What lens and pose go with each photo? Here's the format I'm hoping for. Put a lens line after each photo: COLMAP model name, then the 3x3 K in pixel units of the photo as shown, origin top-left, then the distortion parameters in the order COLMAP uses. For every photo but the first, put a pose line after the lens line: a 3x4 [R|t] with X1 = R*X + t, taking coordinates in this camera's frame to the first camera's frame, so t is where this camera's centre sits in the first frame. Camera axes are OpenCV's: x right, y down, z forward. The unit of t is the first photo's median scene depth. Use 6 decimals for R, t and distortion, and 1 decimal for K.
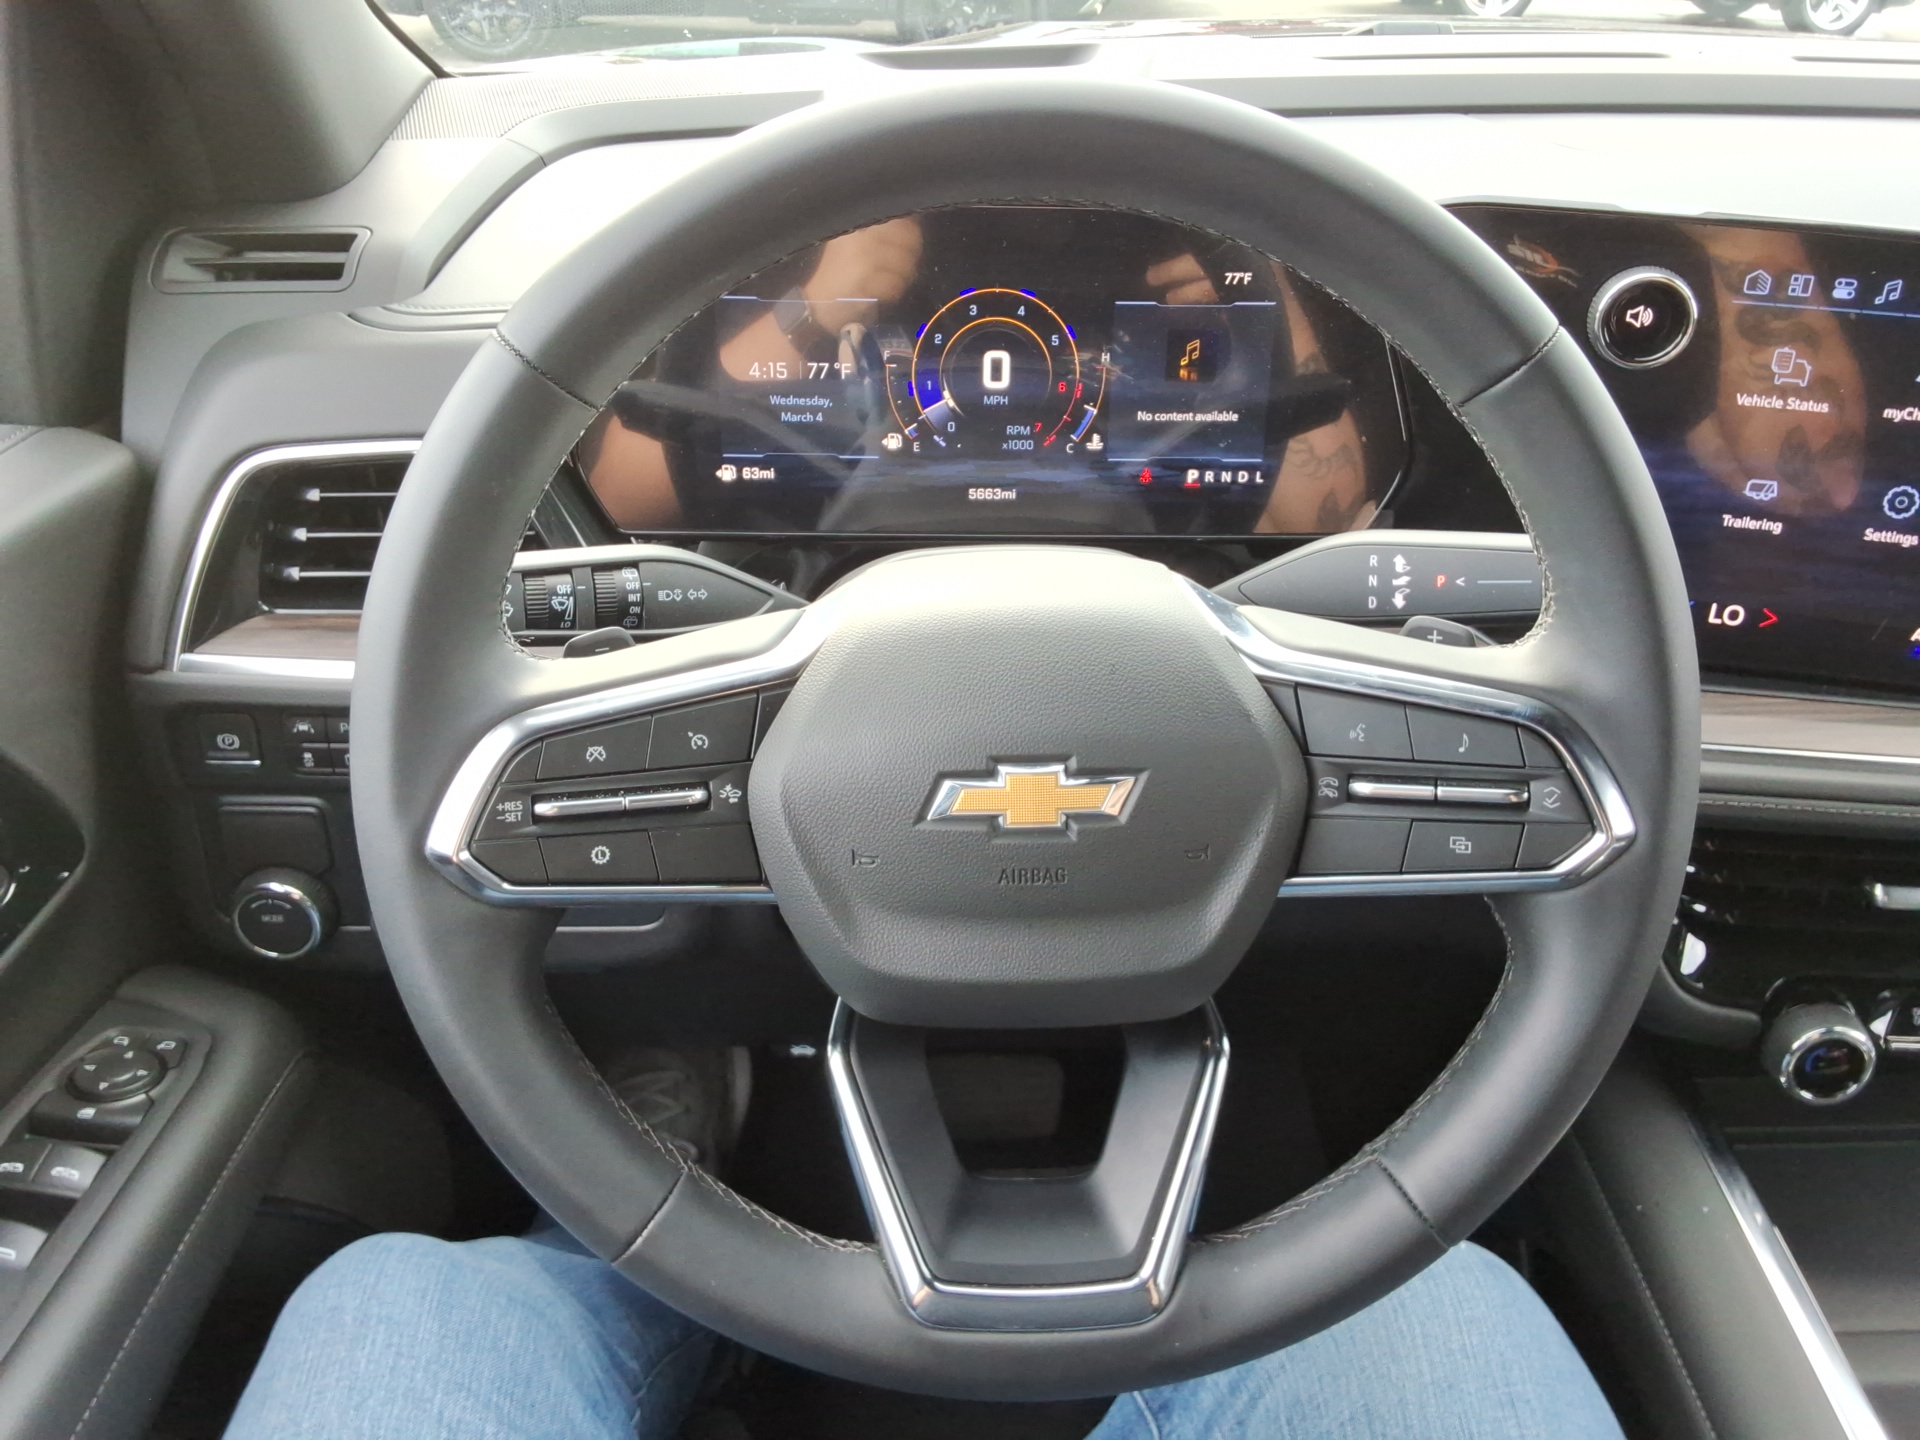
lens RADIAL K [[1540.6, 0, 977.1], [0, 1540.6, 702.2], [0, 0, 1]] dist [0.128659, -0.209985]
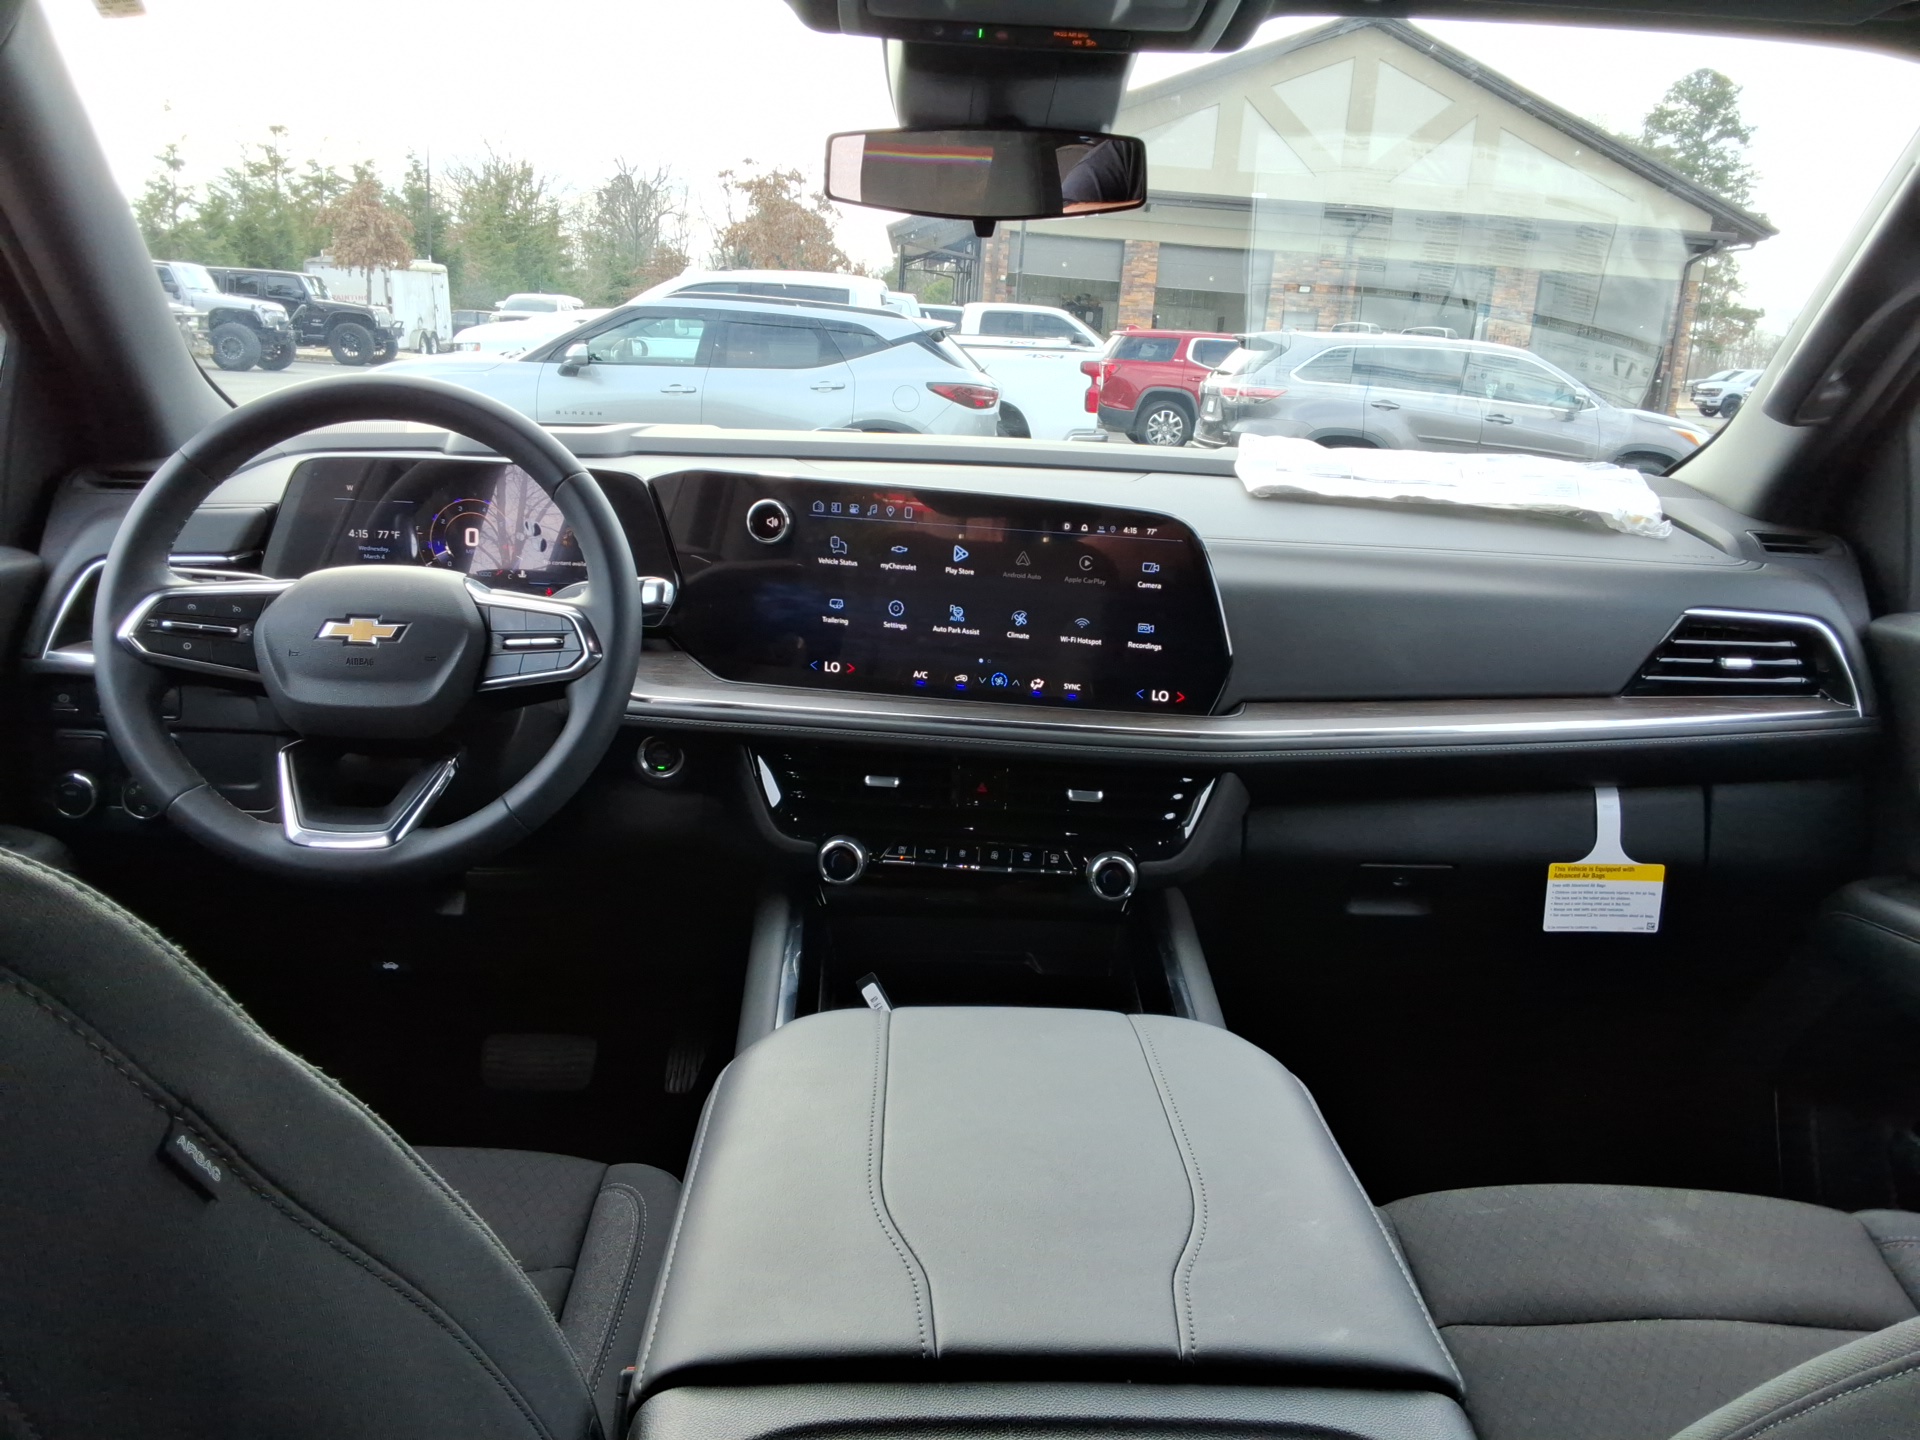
lens RADIAL K [[1550.1, 0, 977.7], [0, 1550.1, 693.8], [0, 0, 1]] dist [0.092064, -0.167260]
pose [[0.999497, 0.024865, 0.019700, 0.675565], [-0.018045, 0.956376, -0.291582, 0.604584], [-0.026091, 0.291080, 0.956343, -0.992167]]
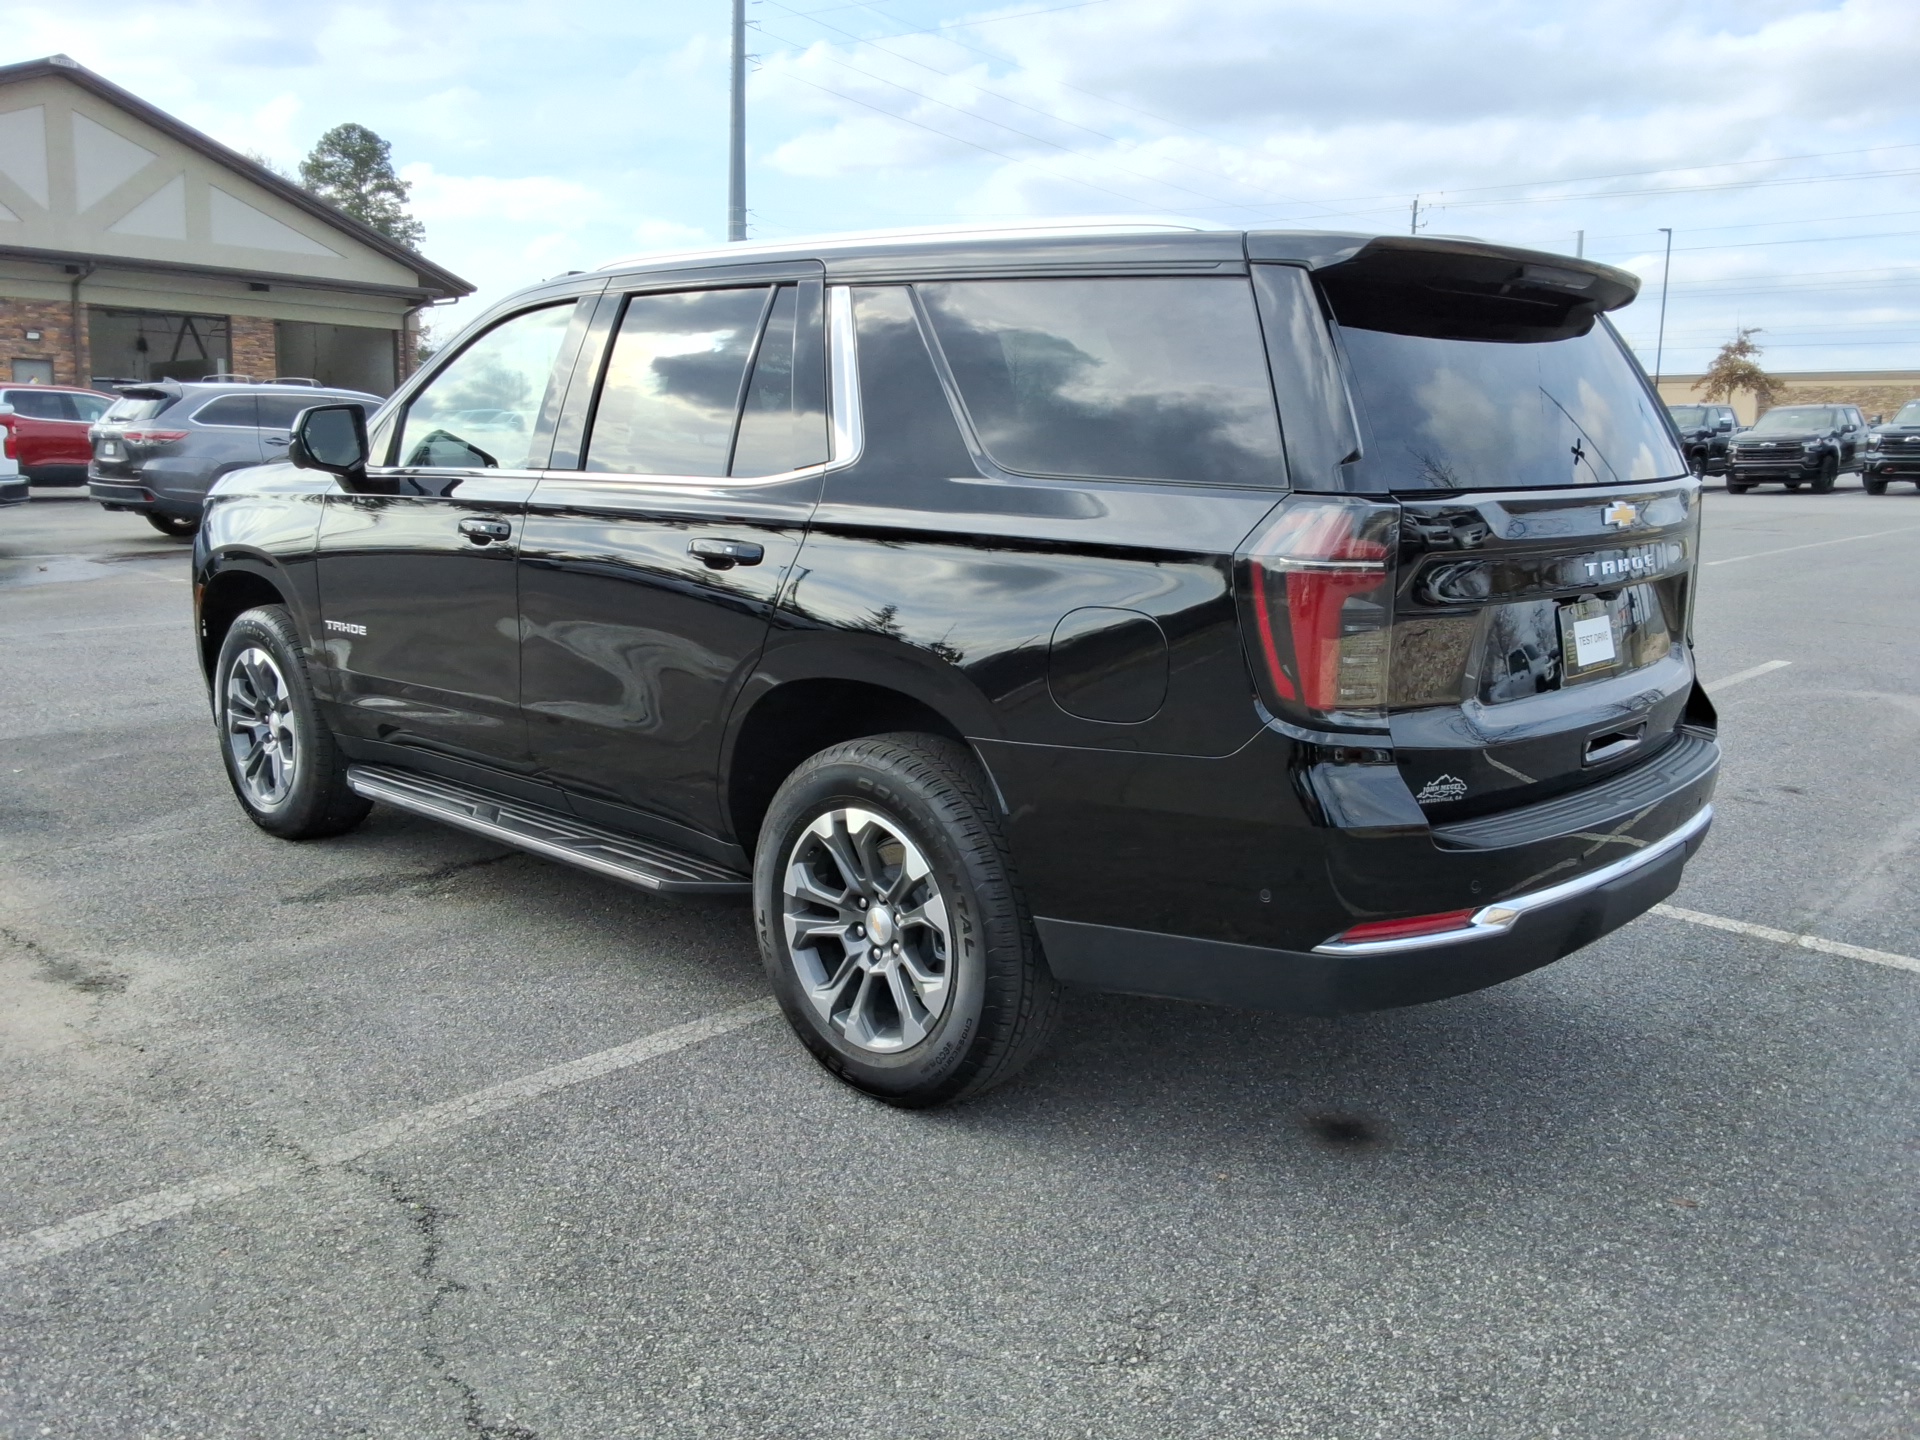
lens RADIAL K [[1540.6, 0, 977.1], [0, 1540.6, 702.2], [0, 0, 1]] dist [0.128659, -0.209985]
pose [[0.700666, -0.134885, 0.700623, -3.962544], [0.352583, 0.919148, -0.175649, 3.029160], [-0.620284, 0.370099, 0.691574, -5.260476]]
